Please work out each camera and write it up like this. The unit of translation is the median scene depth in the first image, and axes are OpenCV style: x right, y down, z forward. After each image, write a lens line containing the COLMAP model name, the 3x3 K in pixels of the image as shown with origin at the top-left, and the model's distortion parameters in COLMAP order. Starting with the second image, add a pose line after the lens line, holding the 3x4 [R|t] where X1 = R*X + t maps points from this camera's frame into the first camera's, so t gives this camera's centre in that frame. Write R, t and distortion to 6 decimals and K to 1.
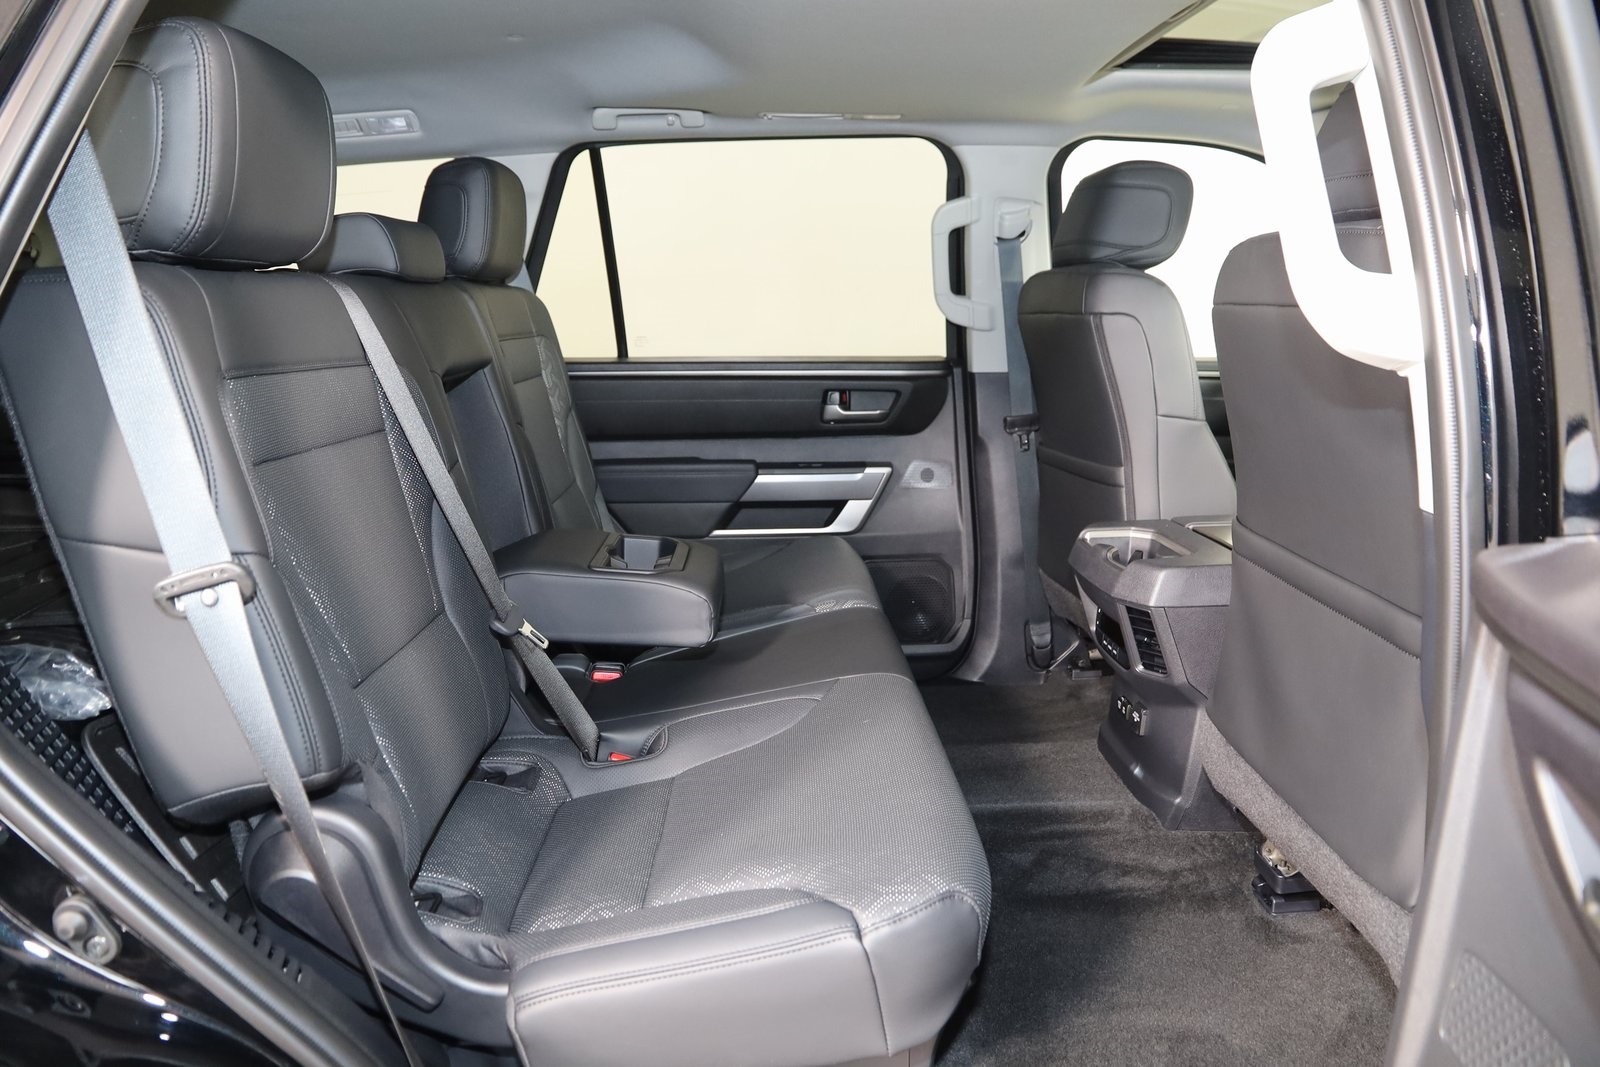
lens RADIAL K [[1100.8, 0, 800.0], [0, 1100.8, 533.5], [0, 0, 1]] dist [-0.103919, 0.067935]
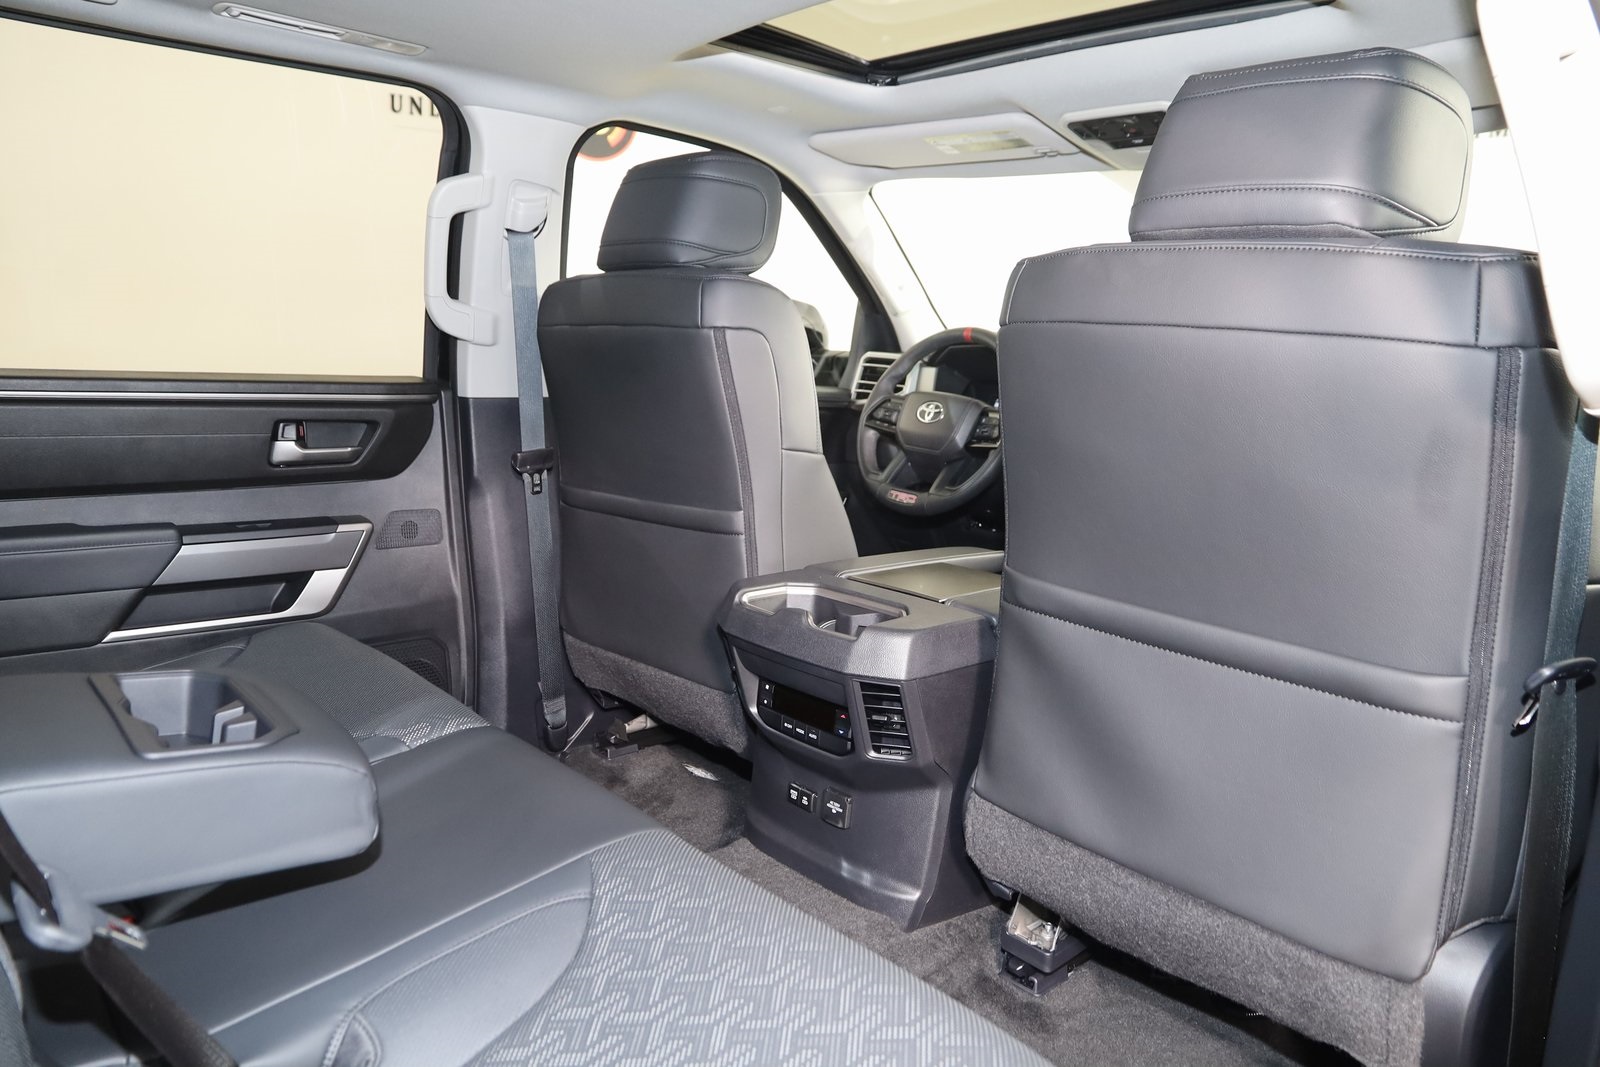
lens RADIAL K [[1100.8, 0, 800.0], [0, 1100.8, 533.5], [0, 0, 1]] dist [-0.103919, 0.067935]
pose [[0.767104, -0.061834, 0.638536, -0.167714], [0.076379, 0.997067, 0.004795, -0.034399], [-0.636960, 0.045092, 0.769577, 0.247037]]
